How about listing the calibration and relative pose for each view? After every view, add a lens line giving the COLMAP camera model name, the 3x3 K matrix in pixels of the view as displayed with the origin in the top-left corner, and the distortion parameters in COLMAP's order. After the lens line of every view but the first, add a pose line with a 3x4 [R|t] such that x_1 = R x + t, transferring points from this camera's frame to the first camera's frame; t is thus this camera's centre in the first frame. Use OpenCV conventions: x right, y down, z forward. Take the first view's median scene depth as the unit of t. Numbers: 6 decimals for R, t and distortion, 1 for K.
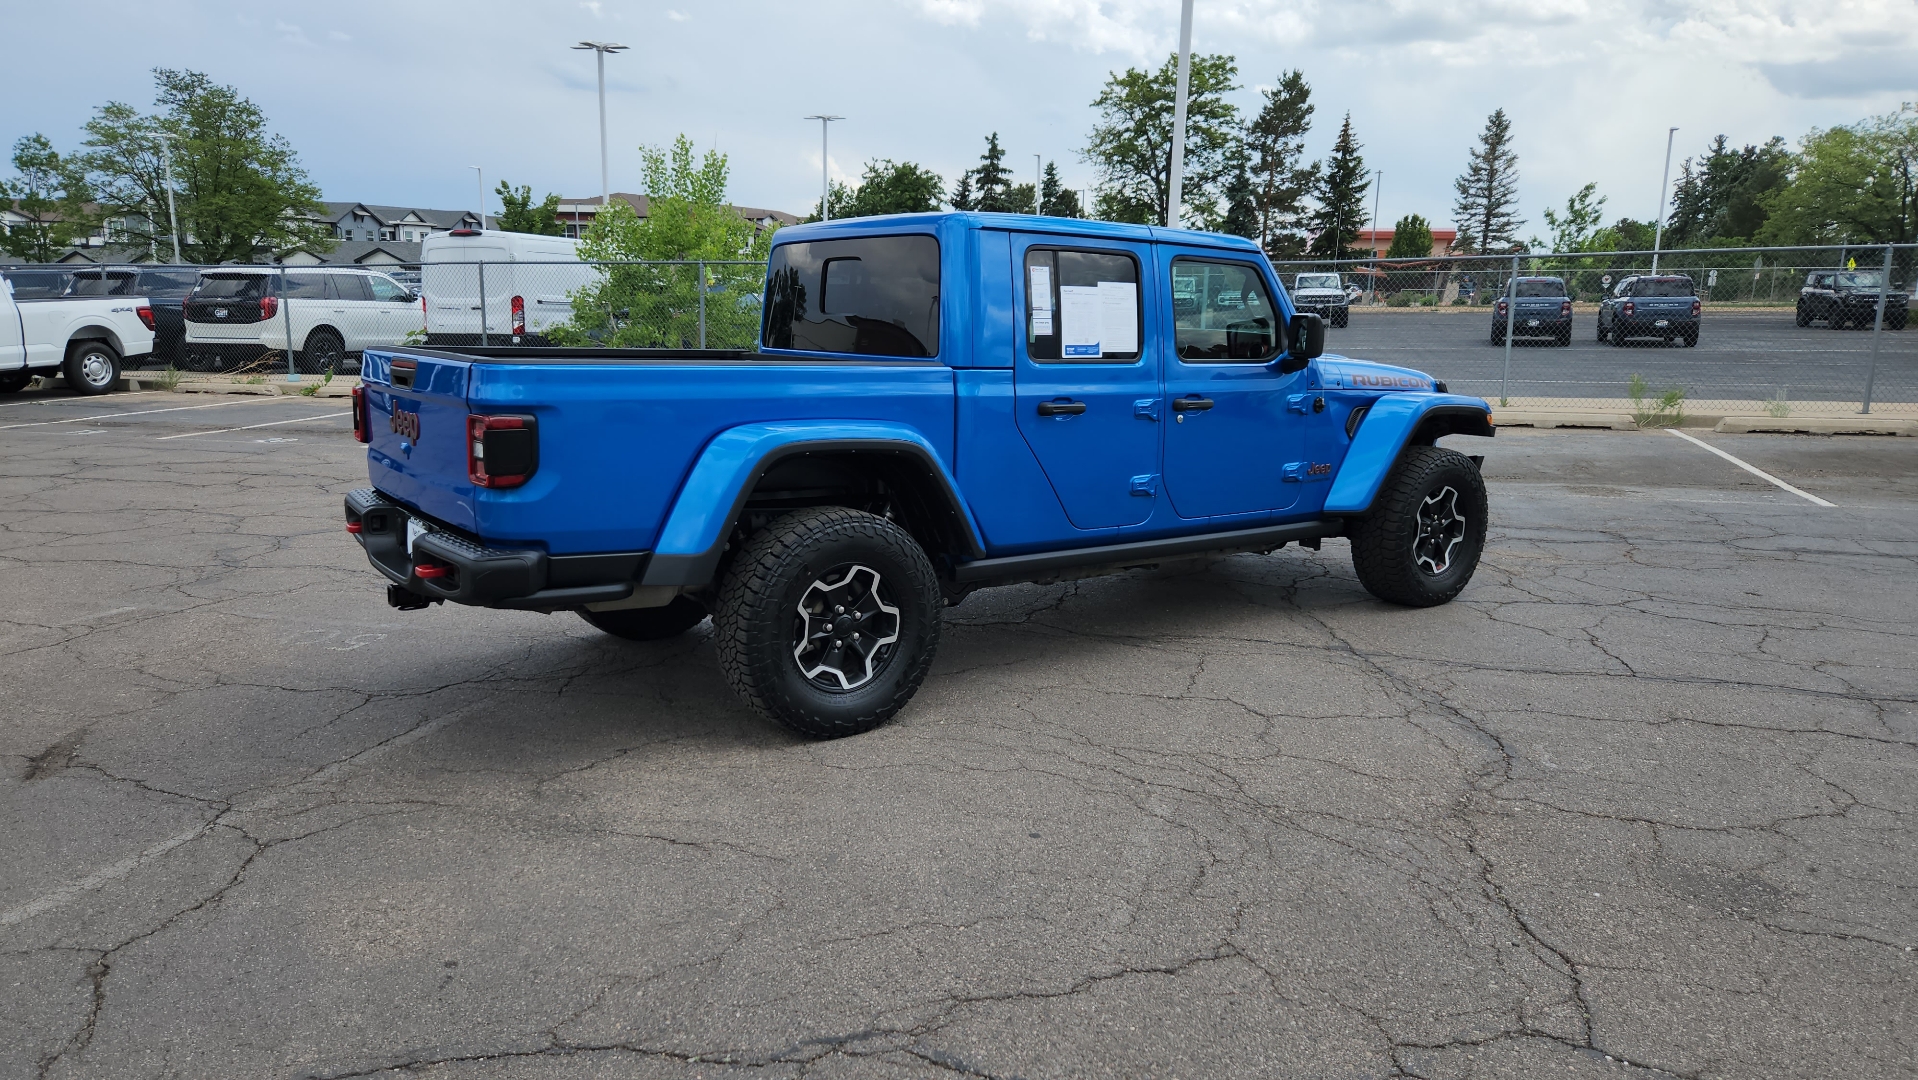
lens RADIAL K [[1285.6, 0, 937.6], [0, 1285.6, 532.6], [0, 0, 1]] dist [0.070038, -0.057026]
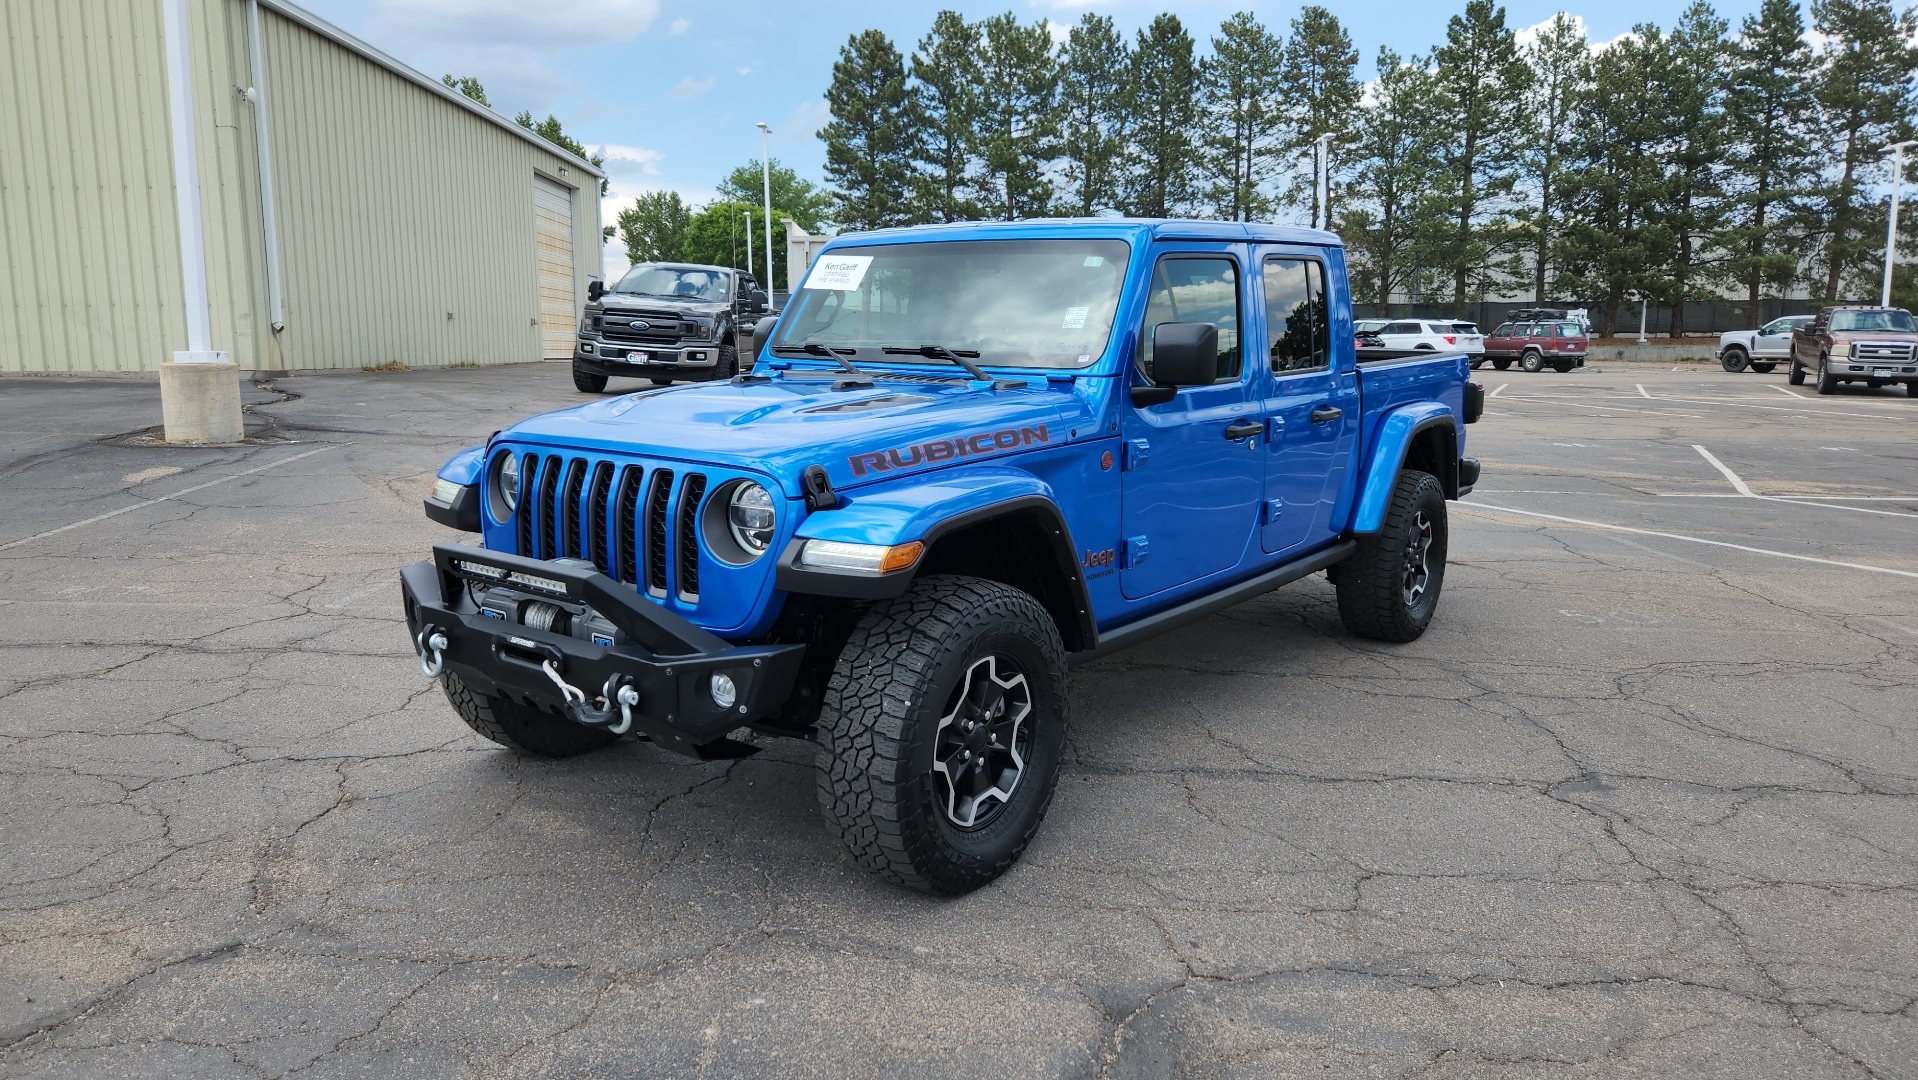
lens RADIAL K [[1285.4, 0, 926.3], [0, 1285.4, 518.7], [0, 0, 1]] dist [0.065778, -0.051896]
pose [[-0.958742, 0.025881, -0.283095, 0.378995], [-0.067233, 0.946952, 0.314265, -0.281469], [0.276211, 0.320333, -0.906143, 1.631269]]
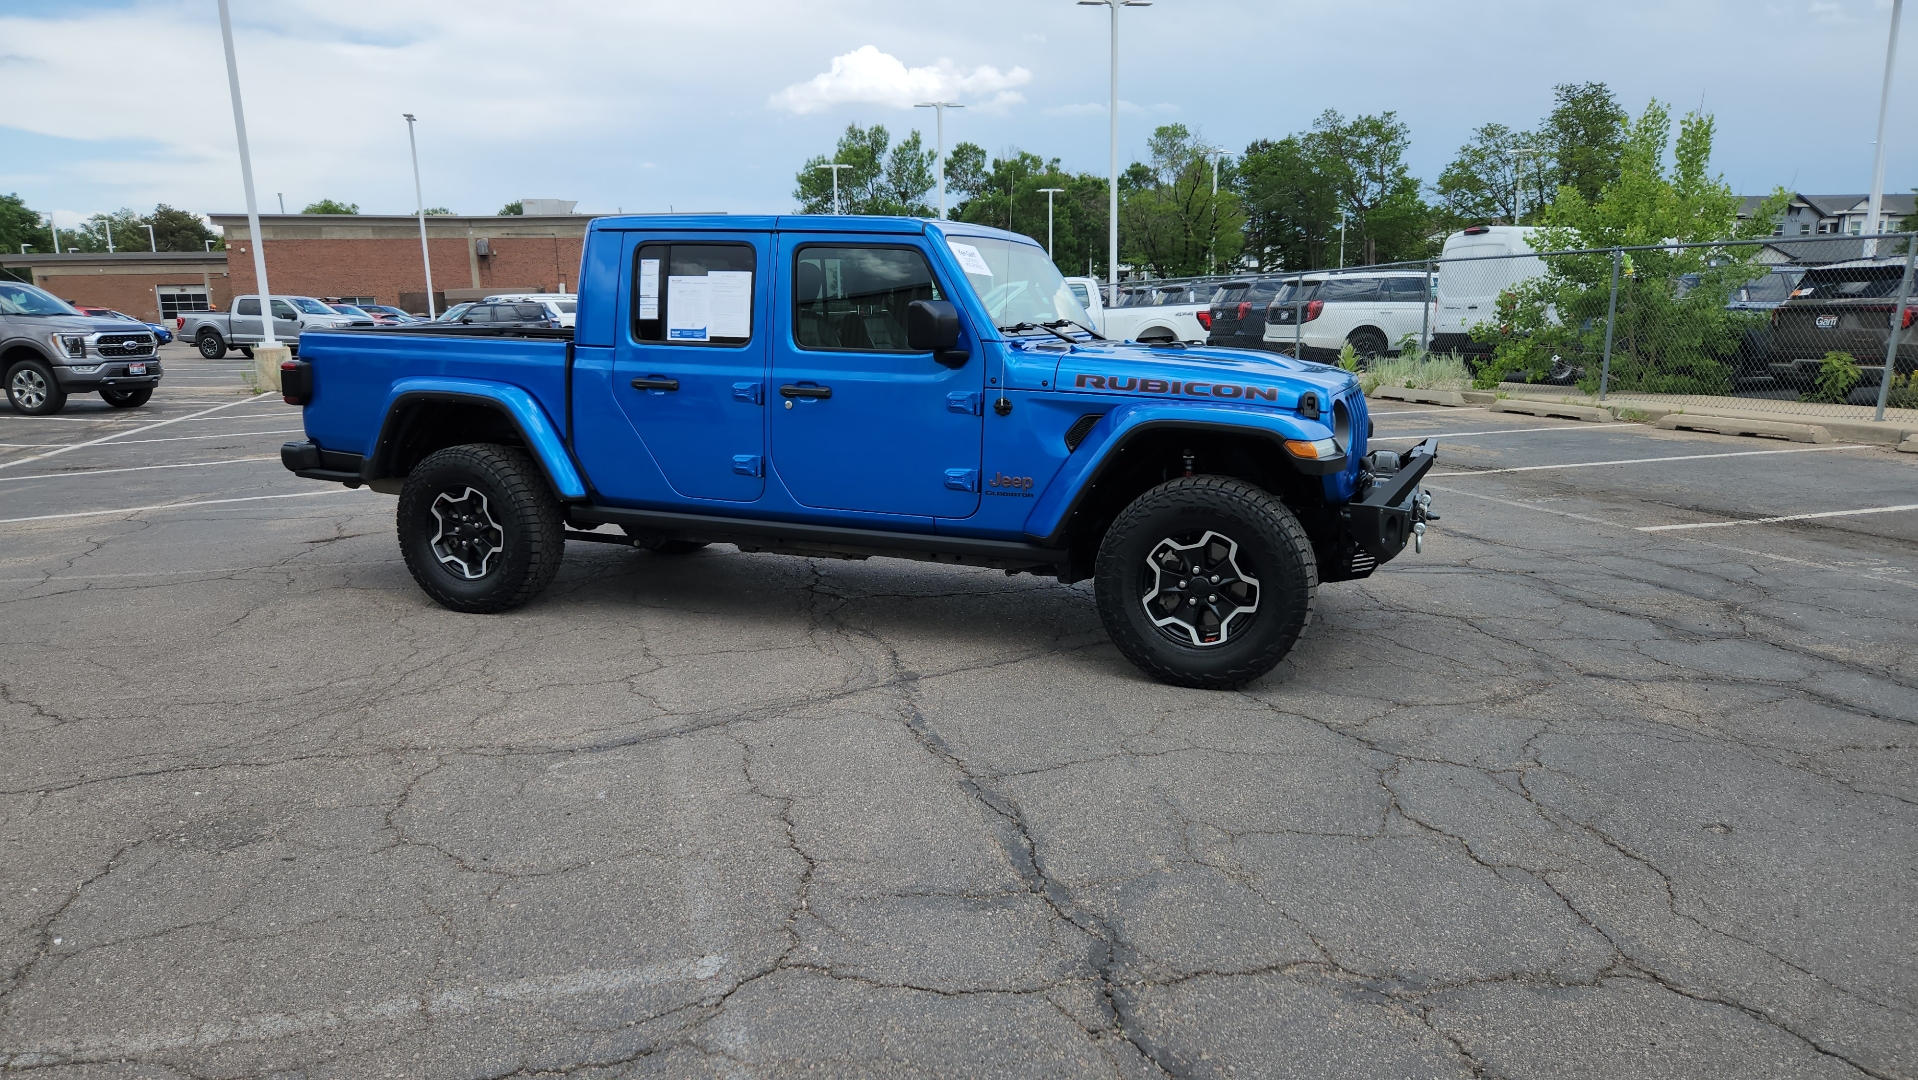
lens RADIAL K [[1283.4, 0, 925.9], [0, 1283.4, 532.8], [0, 0, 1]] dist [0.069704, -0.057023]
pose [[0.523559, 0.138744, -0.840616, 0.910579], [-0.140932, 0.987163, 0.075155, -0.066089], [0.840252, 0.079122, 0.536392, 0.459881]]
